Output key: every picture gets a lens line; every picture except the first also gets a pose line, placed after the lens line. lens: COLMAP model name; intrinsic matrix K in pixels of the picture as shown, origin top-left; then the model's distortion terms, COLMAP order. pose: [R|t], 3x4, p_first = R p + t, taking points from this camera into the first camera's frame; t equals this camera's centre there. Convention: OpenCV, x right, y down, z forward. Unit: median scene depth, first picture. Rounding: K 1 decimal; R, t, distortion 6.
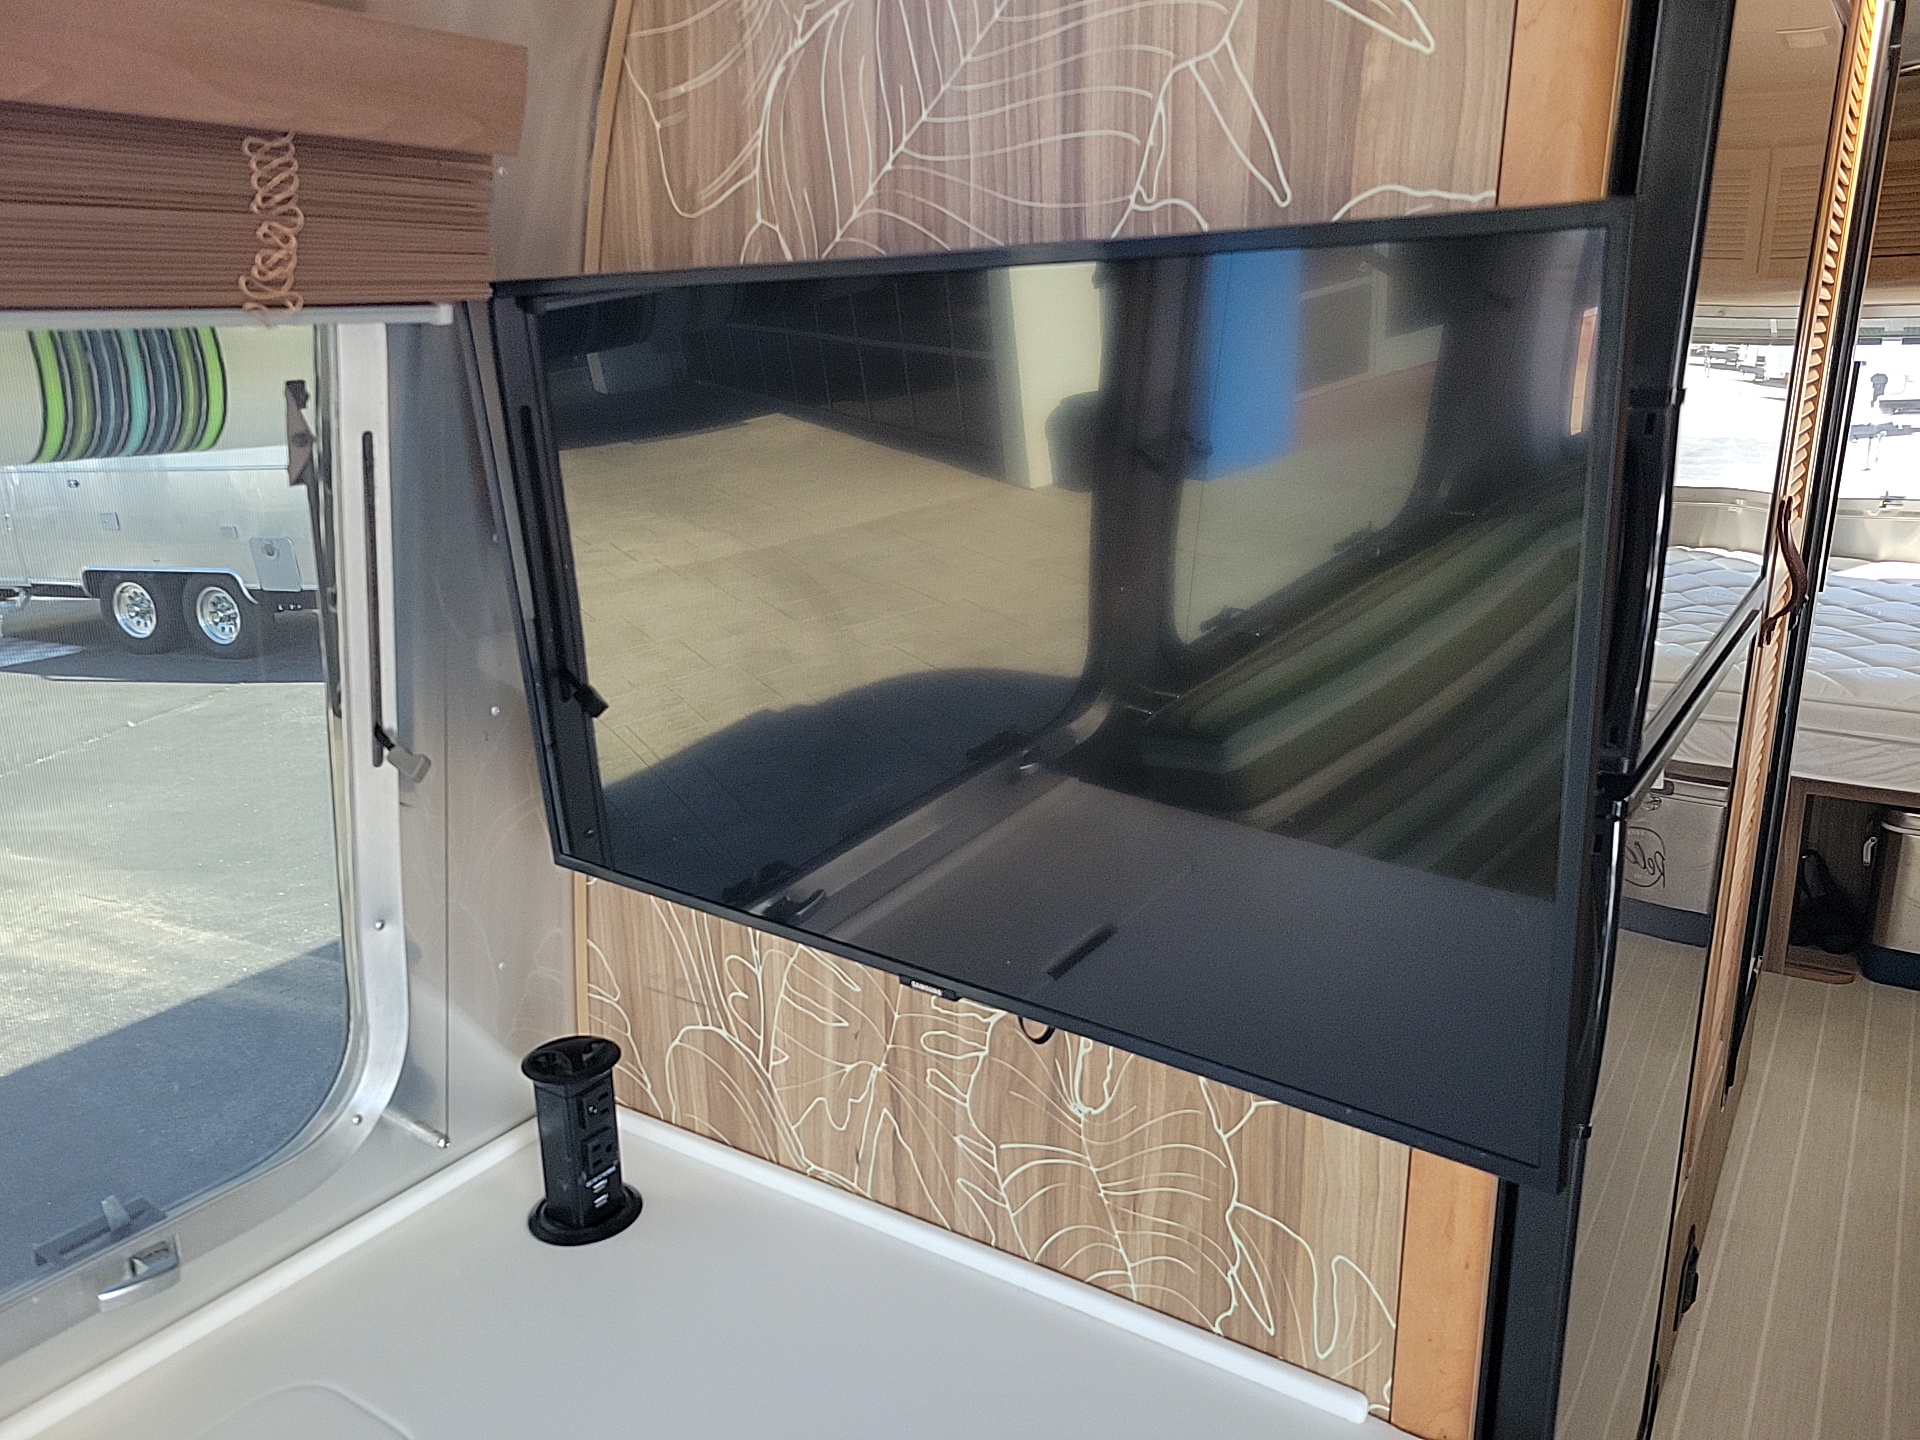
lens RADIAL K [[1417.3, 0, 960.0], [0, 1417.3, 720.0], [0, 0, 1]] dist [0.048439, -0.041221]
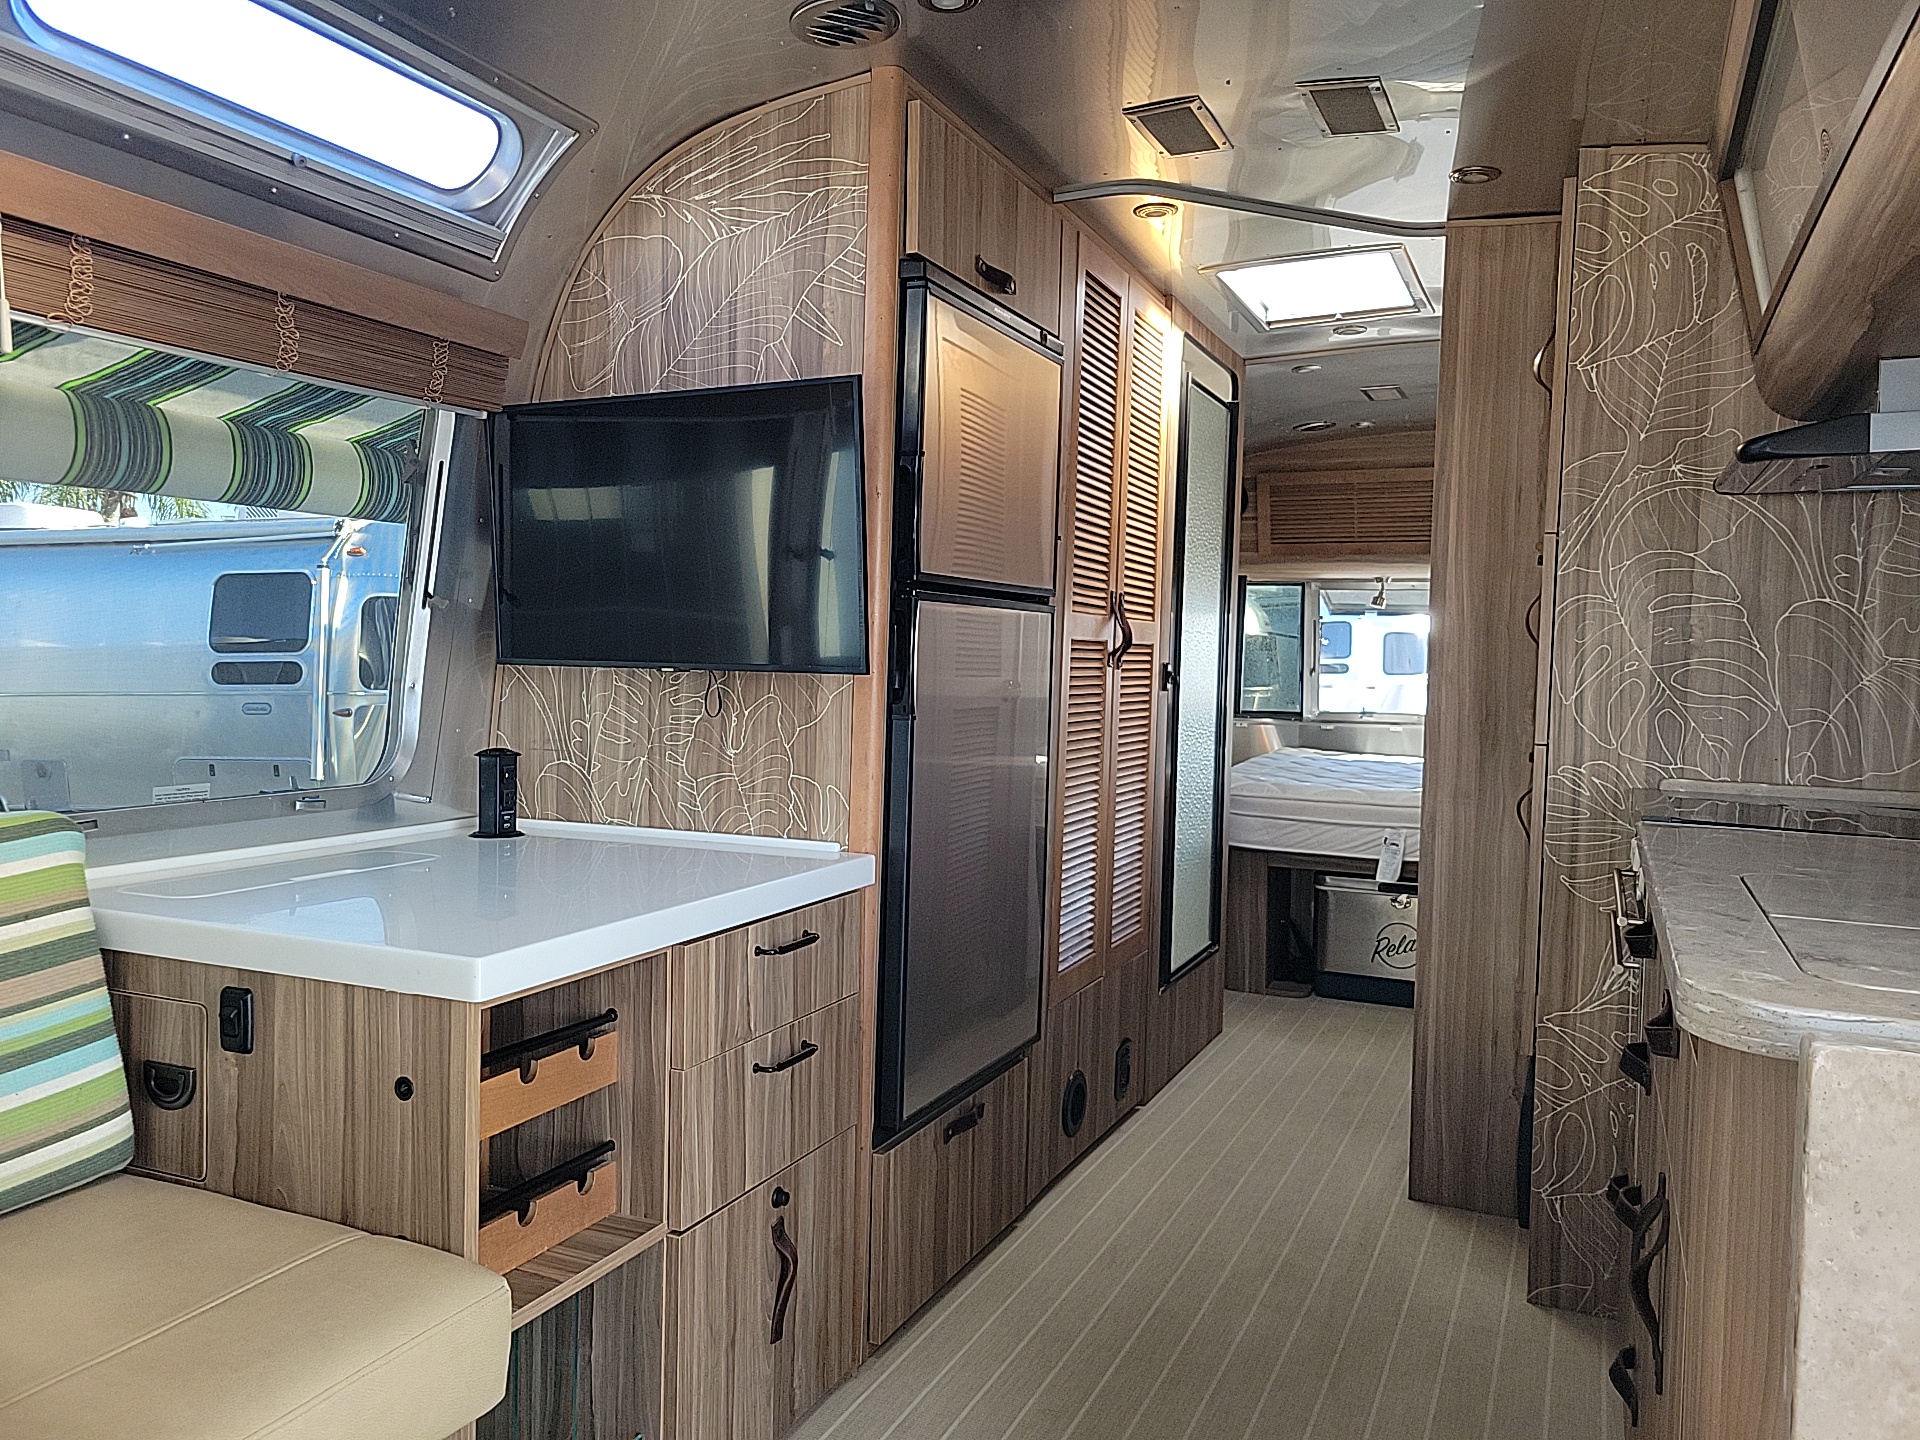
lens RADIAL K [[1408.6, 0, 966.3], [0, 1408.6, 721.6], [0, 0, 1]] dist [0.055885, -0.045457]
pose [[0.984936, 0.032911, 0.169758, 0.067103], [0.004436, 0.976589, -0.215067, 0.714764], [-0.172861, 0.212580, 0.961732, -1.314925]]
